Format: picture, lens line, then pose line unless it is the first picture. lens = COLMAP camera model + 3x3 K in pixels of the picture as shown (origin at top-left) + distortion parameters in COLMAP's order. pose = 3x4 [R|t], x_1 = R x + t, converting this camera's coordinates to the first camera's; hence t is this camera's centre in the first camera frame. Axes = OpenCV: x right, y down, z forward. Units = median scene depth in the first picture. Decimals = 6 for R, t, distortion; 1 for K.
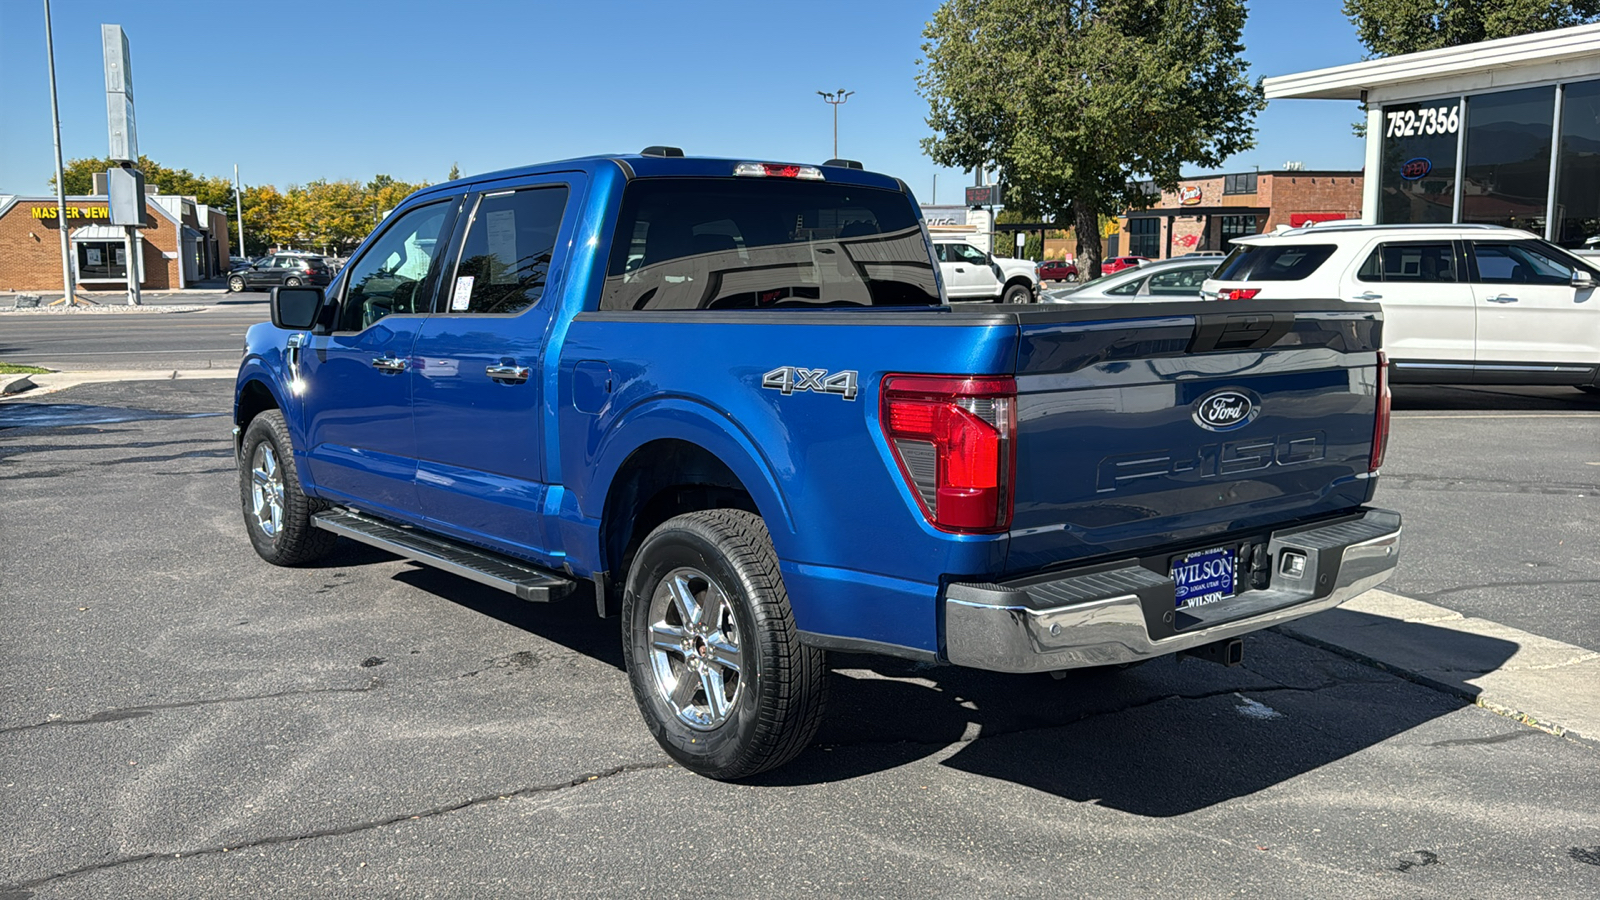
lens RADIAL K [[1360.3, 0, 758.8], [0, 1360.3, 461.0], [0, 0, 1]] dist [0.136110, -0.239096]
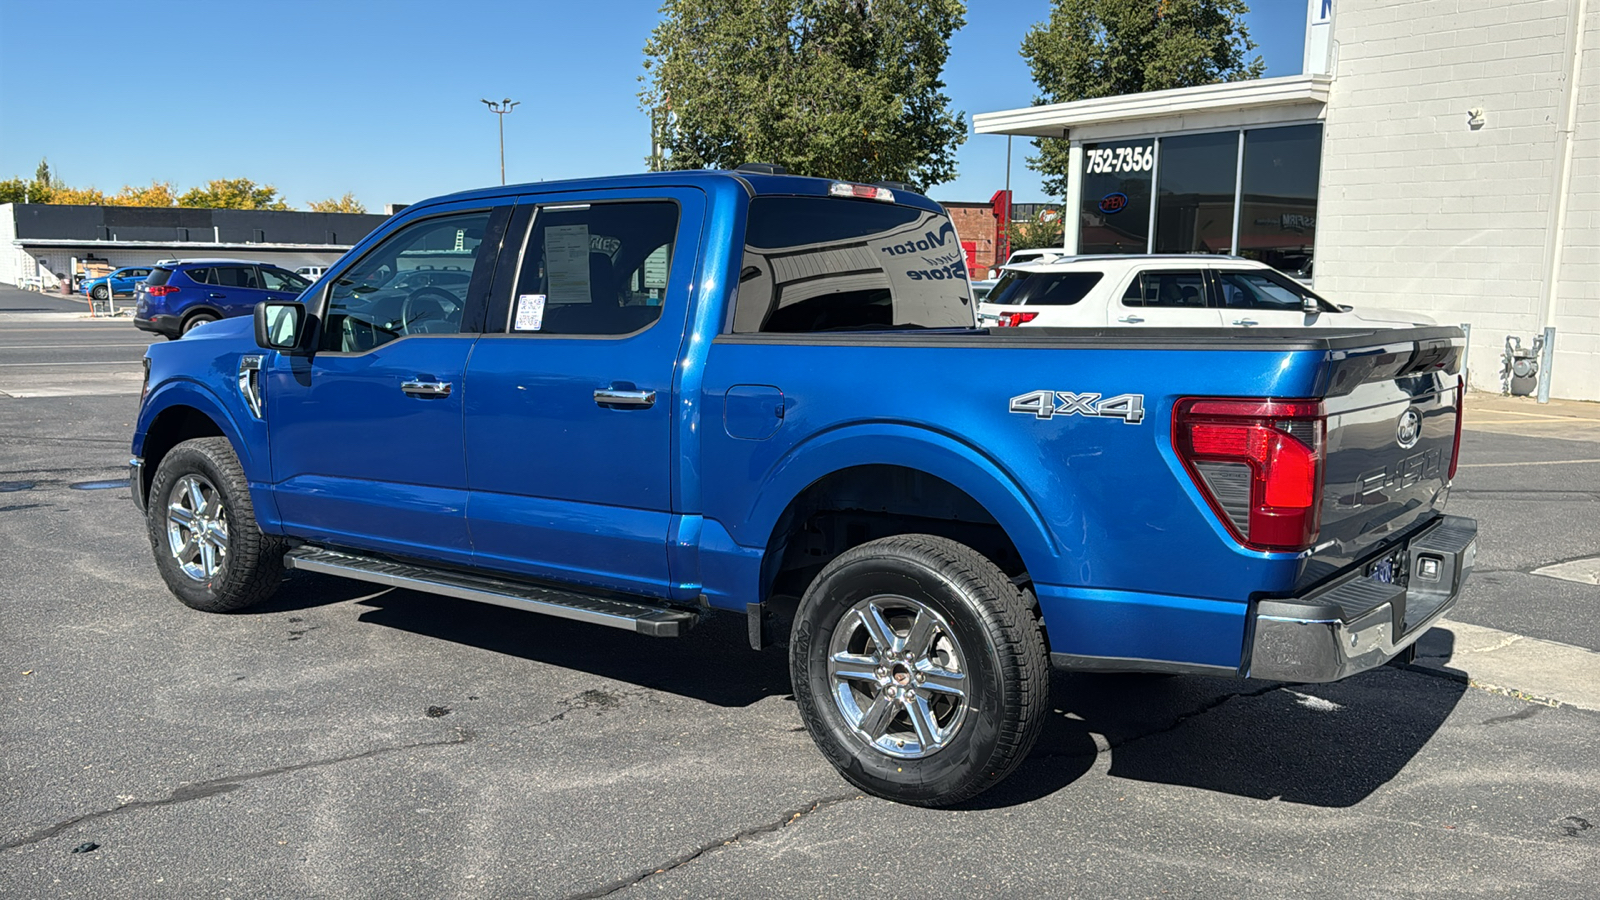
lens RADIAL K [[1360.3, 0, 763.3], [0, 1360.3, 485.3], [0, 0, 1]] dist [0.136110, -0.239096]
pose [[0.966040, -0.023011, 0.257367, -0.319565], [0.021497, 0.999731, 0.008695, -0.009448], [-0.257498, -0.002867, 0.966275, 0.056877]]
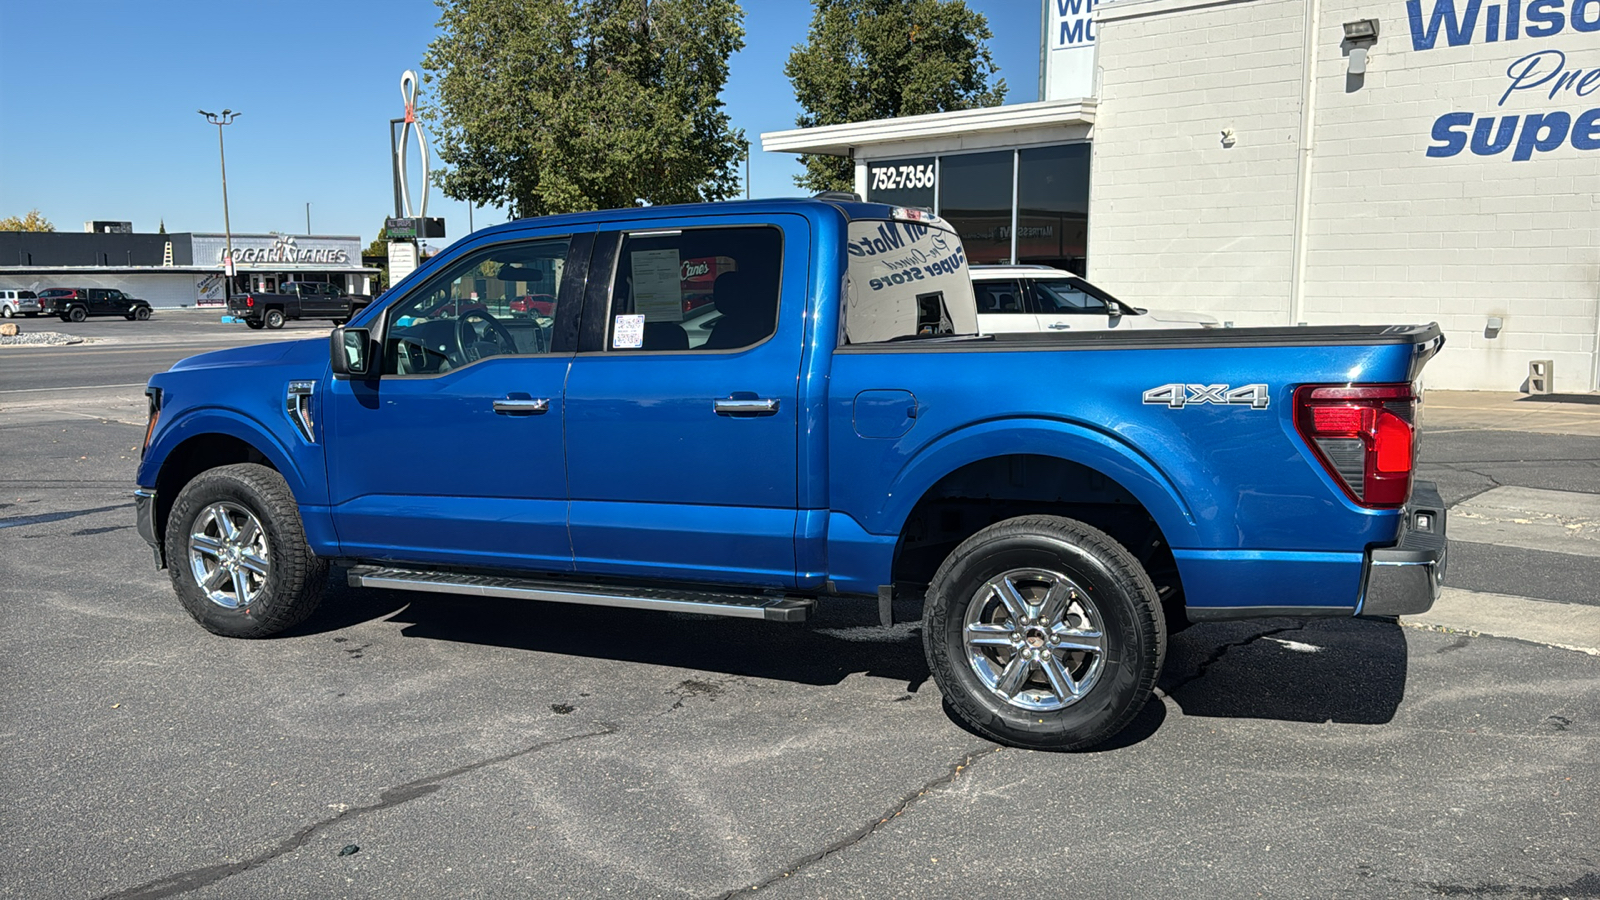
lens RADIAL K [[1361.7, 0, 758.2], [0, 1361.7, 480.1], [0, 0, 1]] dist [0.124510, -0.199659]
pose [[0.897940, -0.063603, 0.435497, -0.600323], [0.068249, 0.997656, 0.004983, -0.012394], [-0.434793, 0.025248, 0.900176, 0.061886]]
